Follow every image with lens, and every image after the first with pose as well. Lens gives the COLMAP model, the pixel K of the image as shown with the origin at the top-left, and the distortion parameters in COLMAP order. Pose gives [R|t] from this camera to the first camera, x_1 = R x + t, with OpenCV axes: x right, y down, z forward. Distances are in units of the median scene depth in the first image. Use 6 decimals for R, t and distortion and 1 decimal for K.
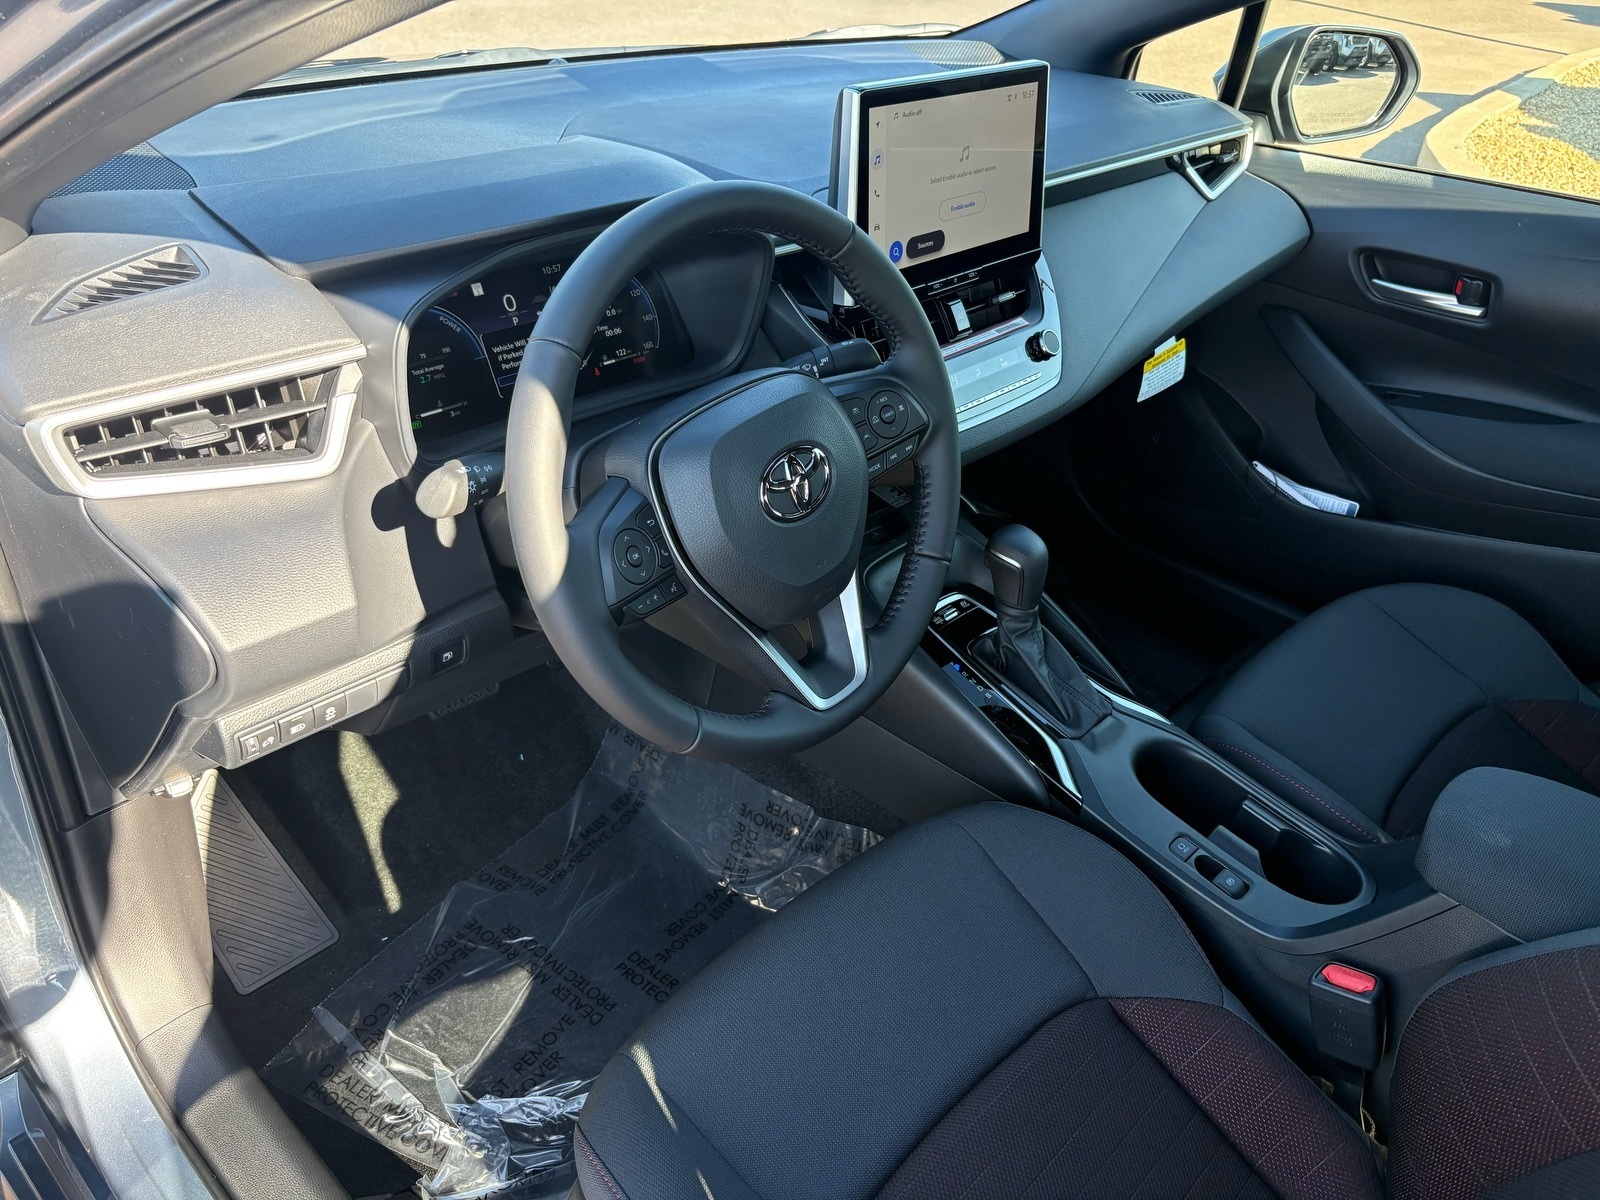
lens RADIAL K [[1217.5, 0, 804.2], [0, 1217.5, 612.2], [0, 0, 1]] dist [0.042051, -0.074269]
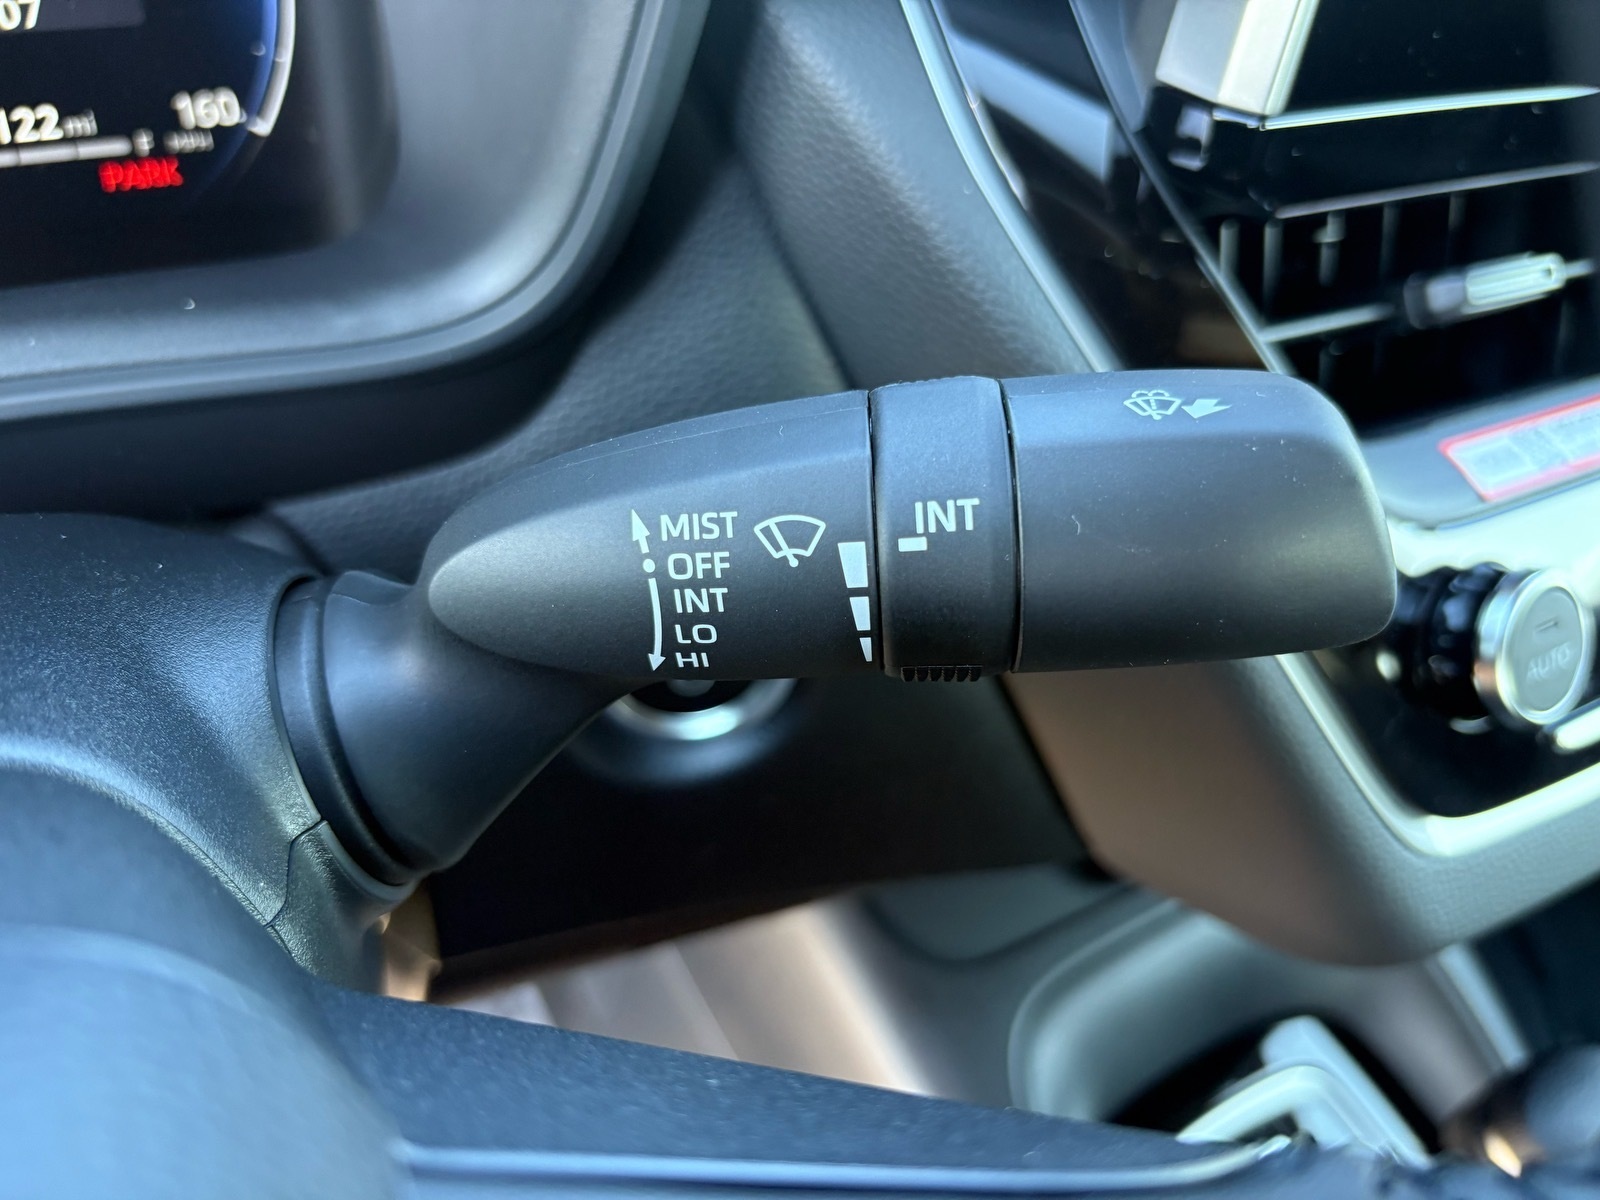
lens RADIAL K [[1217.5, 0, 804.2], [0, 1217.5, 612.2], [0, 0, 1]] dist [0.042051, -0.074269]
pose [[0.951799, 0.267887, -0.149386, 0.020771], [-0.237924, 0.952195, 0.191617, -0.185079], [0.193576, -0.146838, 0.970034, 0.743734]]
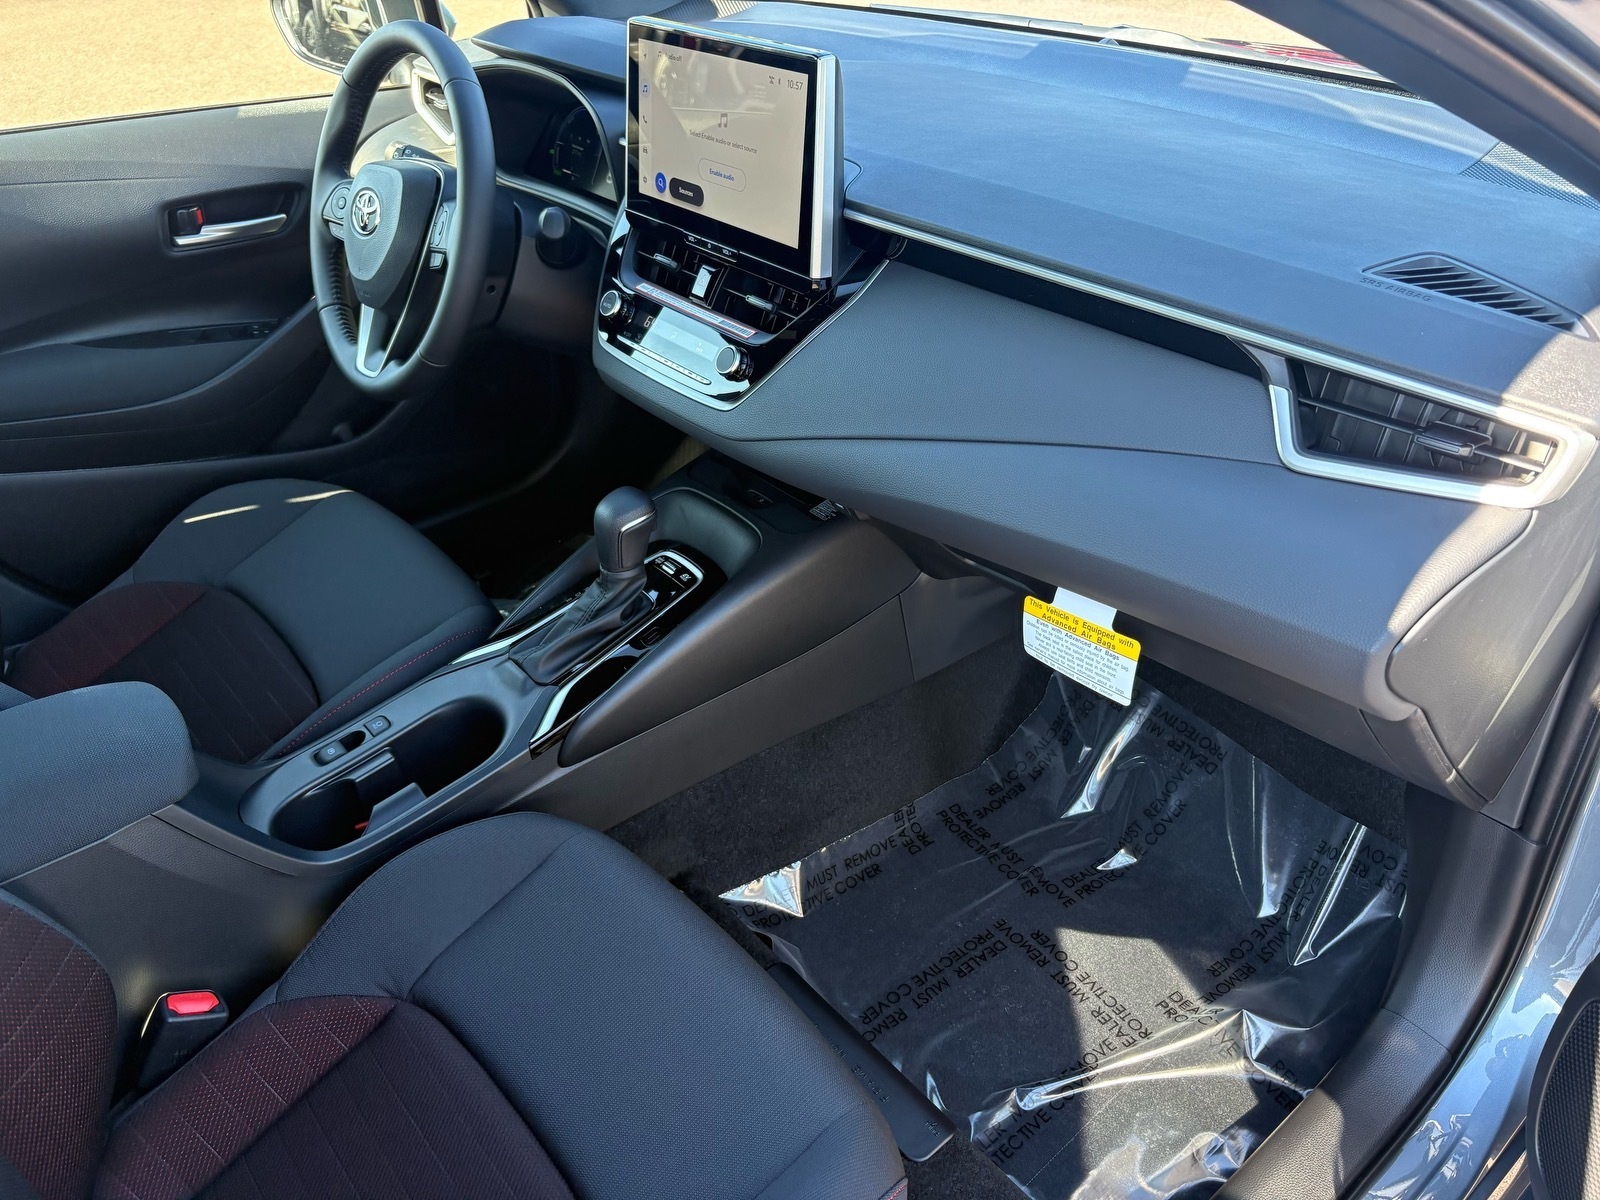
lens RADIAL K [[1218.8, 0, 796.4], [0, 1218.8, 611.1], [0, 0, 1]] dist [0.018845, 0.005998]
pose [[-0.121288, 0.503040, -0.855710, 1.100993], [-0.532855, 0.694335, 0.483700, -0.578093], [0.837470, 0.514636, 0.183833, 1.023318]]
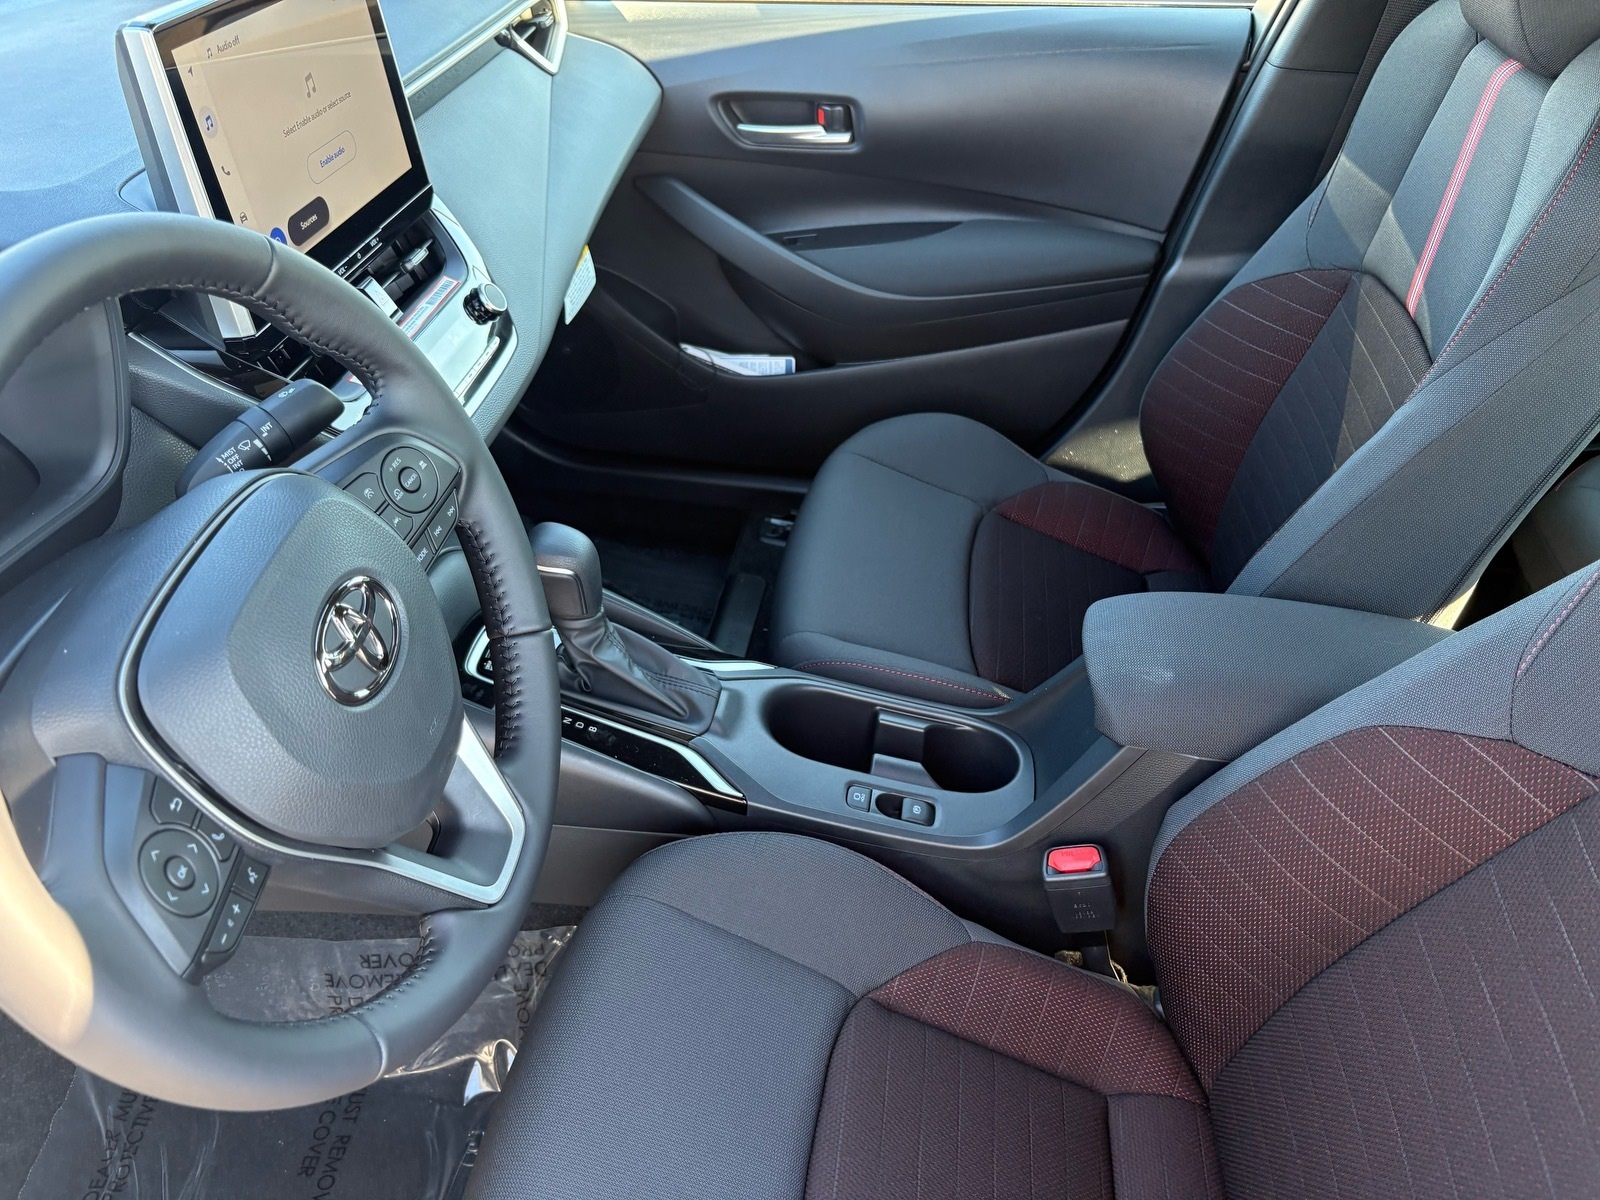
lens RADIAL K [[1218.8, 0, 796.4], [0, 1218.8, 611.1], [0, 0, 1]] dist [0.018845, 0.005998]
pose [[0.813501, -0.387055, 0.434055, -0.068579], [0.342511, 0.922054, 0.180283, -0.112779], [-0.470002, 0.002008, 0.882663, 0.207051]]
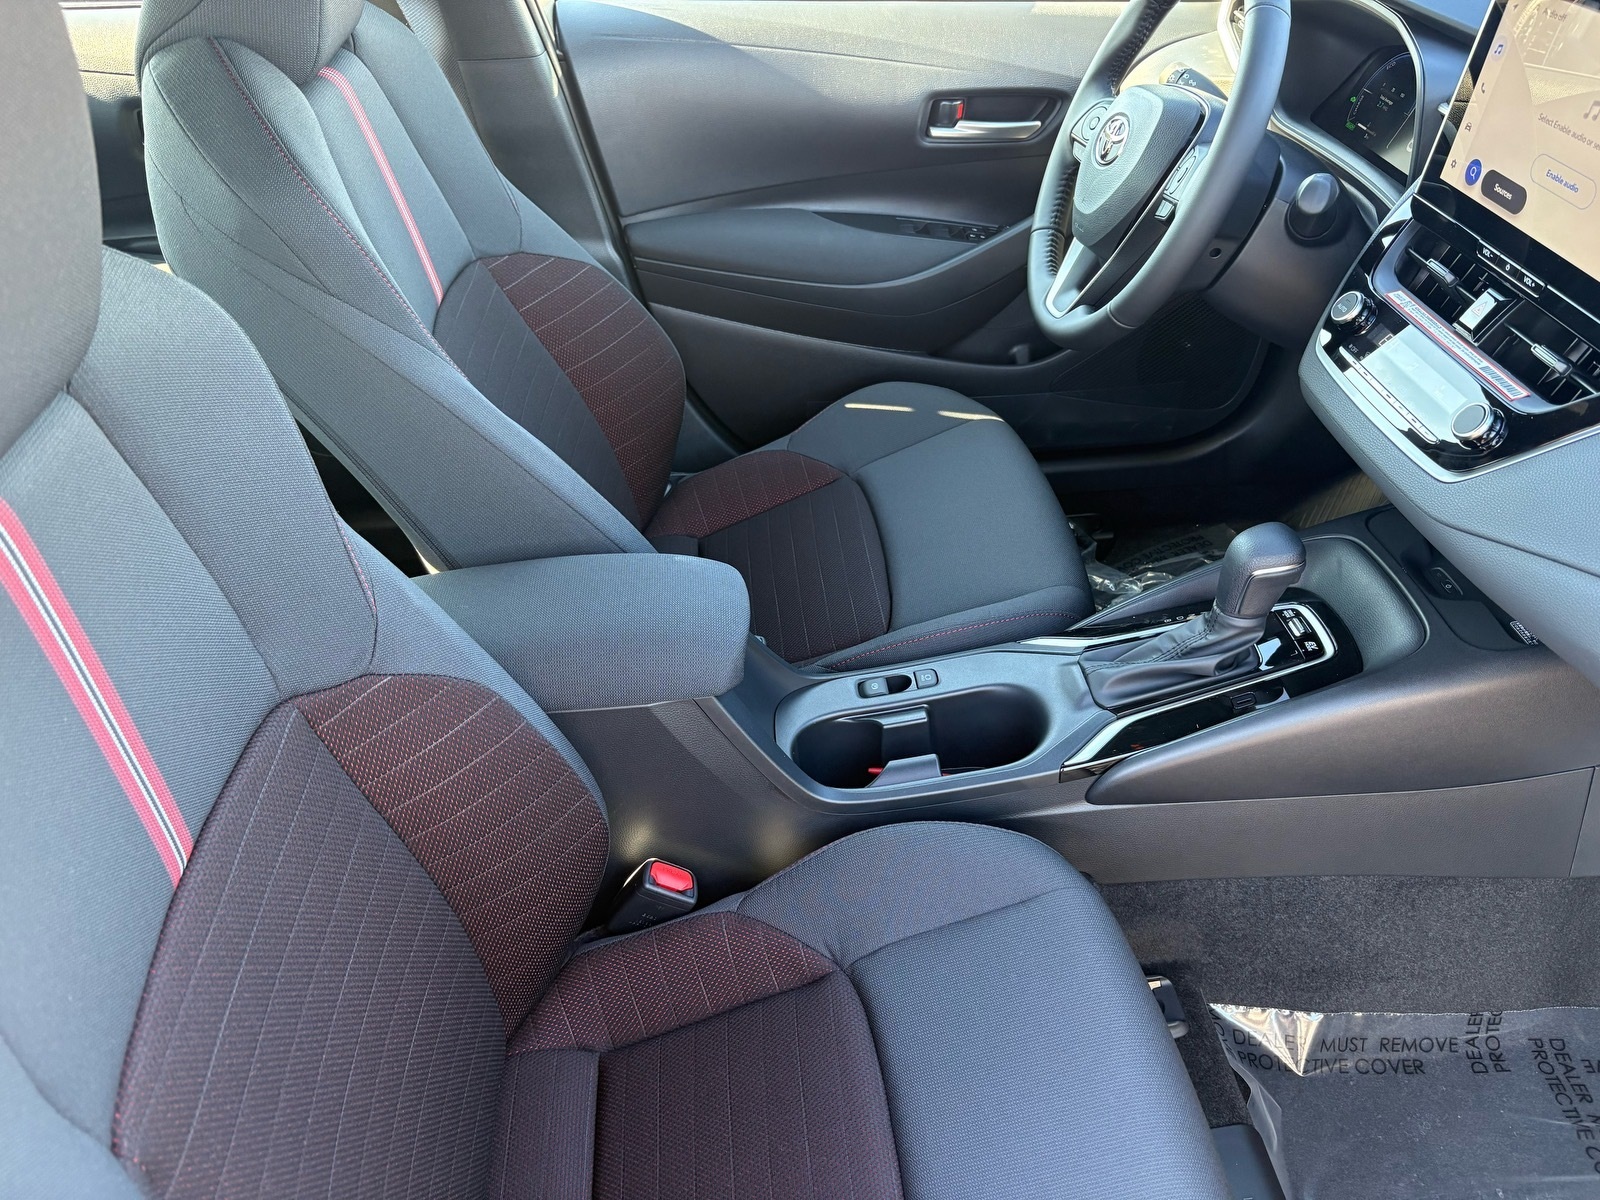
lens RADIAL K [[1205.0, 0, 796.8], [0, 1205.0, 615.8], [0, 0, 1]] dist [0.050306, -0.067196]
pose [[-0.667153, 0.414642, -0.618853, 0.963895], [-0.426222, 0.468860, 0.773631, -0.561139], [0.610935, 0.779899, -0.136071, 0.995850]]
